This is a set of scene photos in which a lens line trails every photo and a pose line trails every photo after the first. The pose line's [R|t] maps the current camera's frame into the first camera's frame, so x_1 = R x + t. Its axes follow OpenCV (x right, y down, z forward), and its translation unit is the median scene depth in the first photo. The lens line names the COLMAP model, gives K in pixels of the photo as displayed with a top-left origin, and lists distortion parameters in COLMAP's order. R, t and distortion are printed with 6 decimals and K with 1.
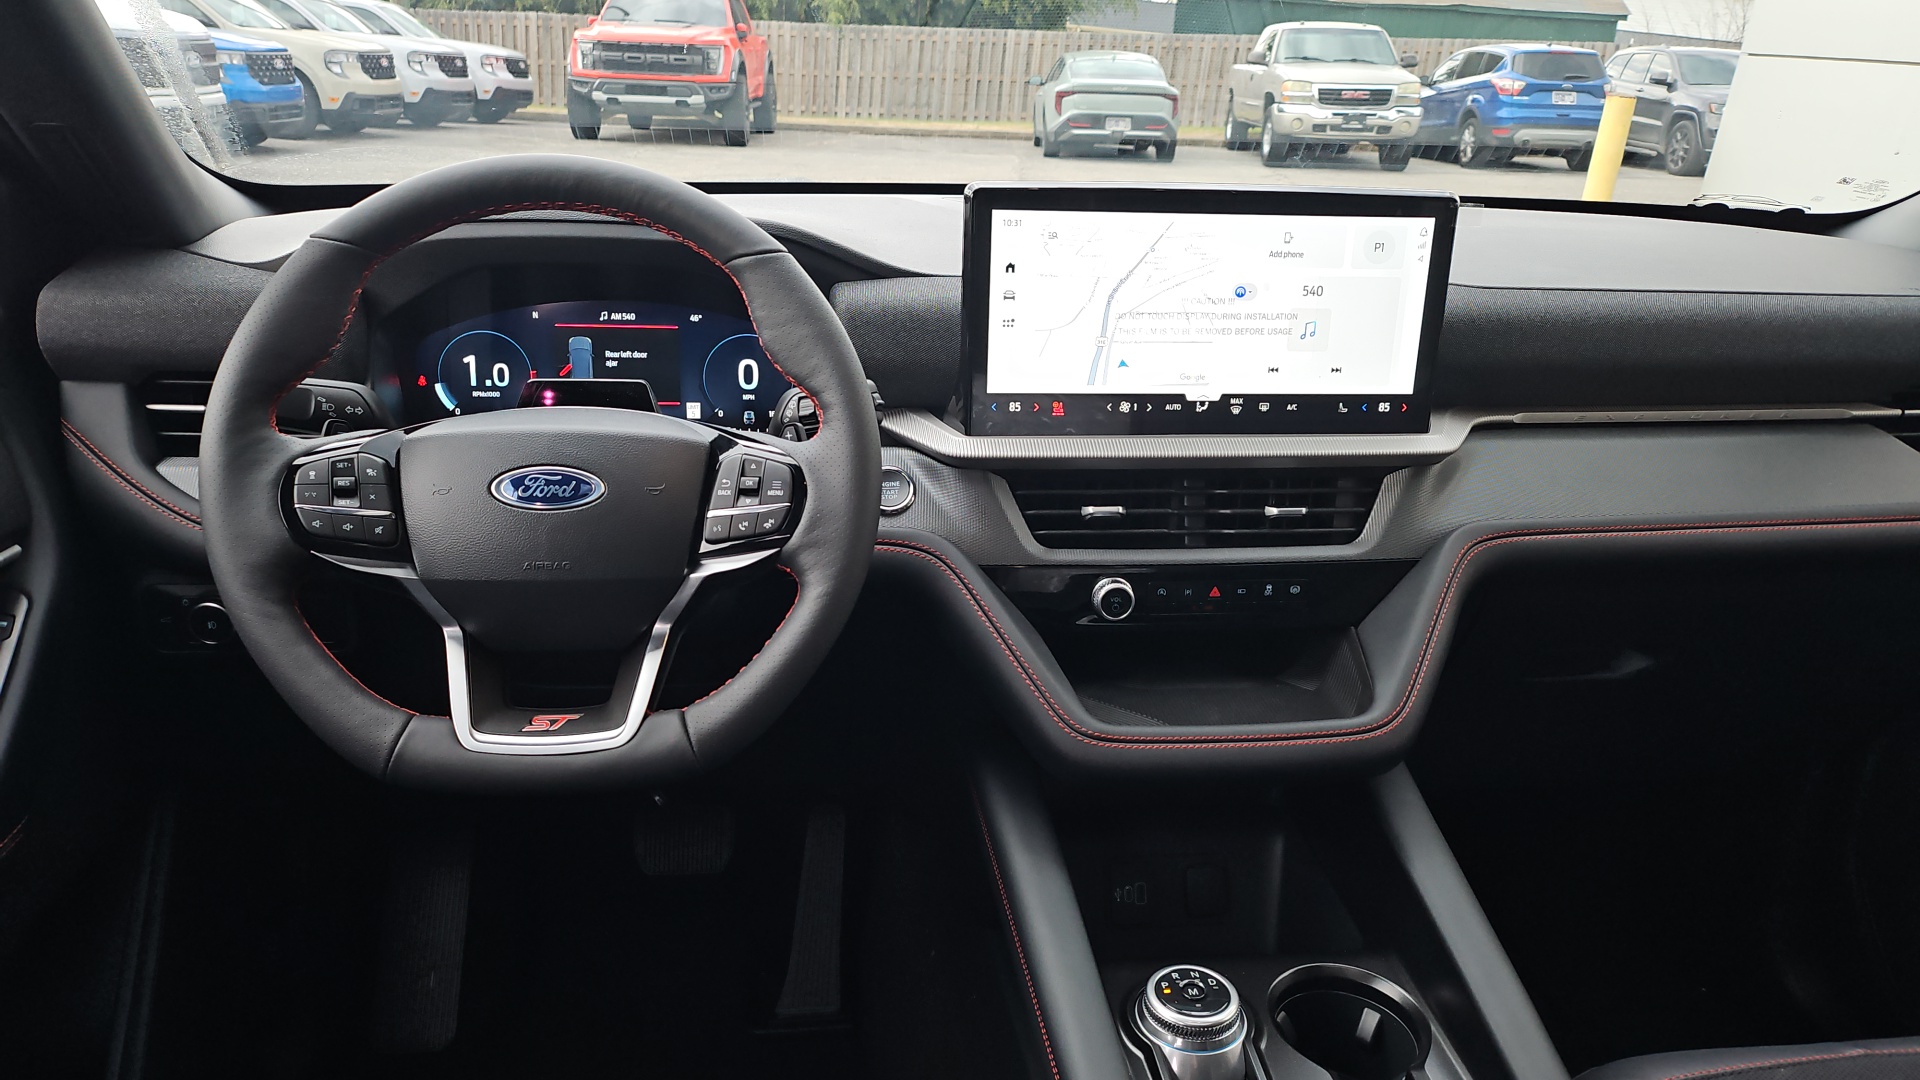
lens RADIAL K [[1338.1, 0, 981.1], [0, 1338.1, 518.1], [0, 0, 1]] dist [0.054624, -0.046440]
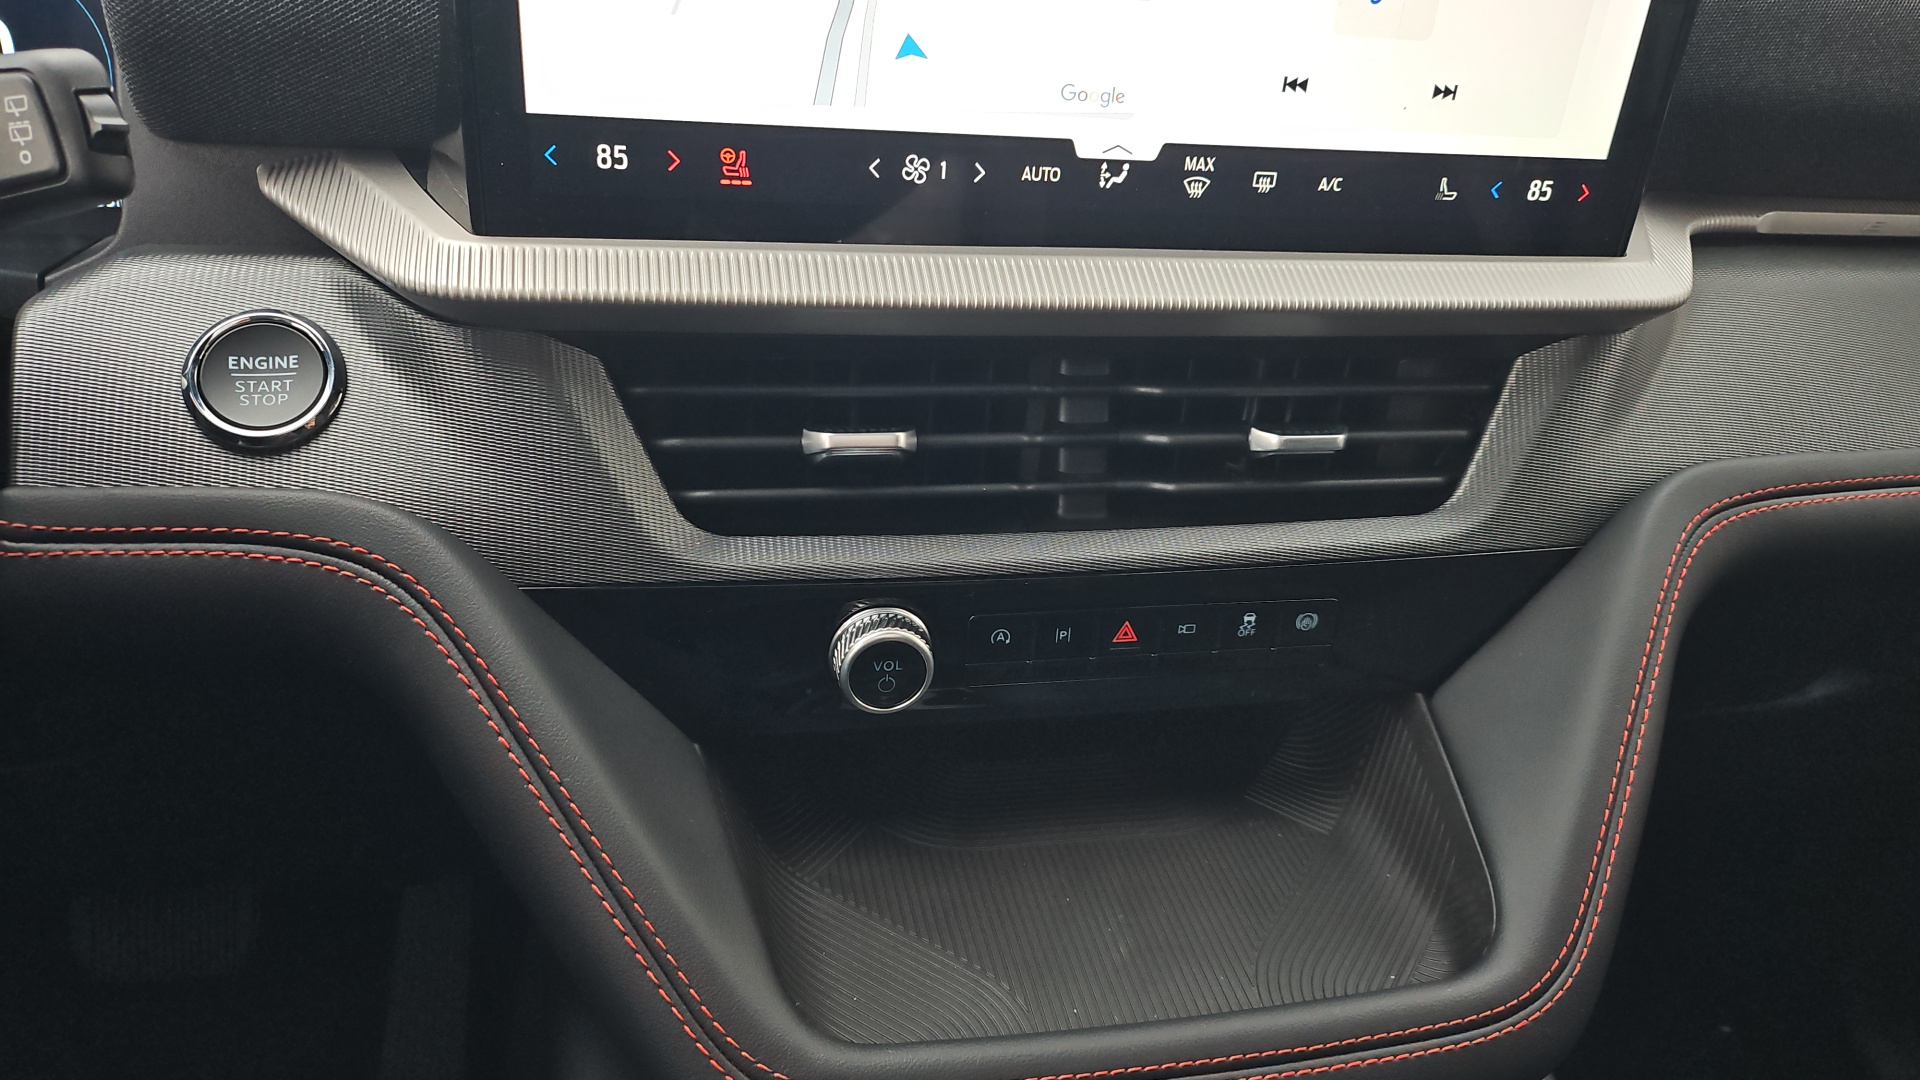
lens RADIAL K [[1338.1, 0, 1003.9], [0, 1338.1, 540.6], [0, 0, 1]] dist [0.054624, -0.046440]
pose [[0.990433, -0.002922, 0.137964, 0.078688], [-0.022962, 0.982348, 0.185646, -0.050468], [-0.136071, -0.187038, 0.972883, 0.602230]]
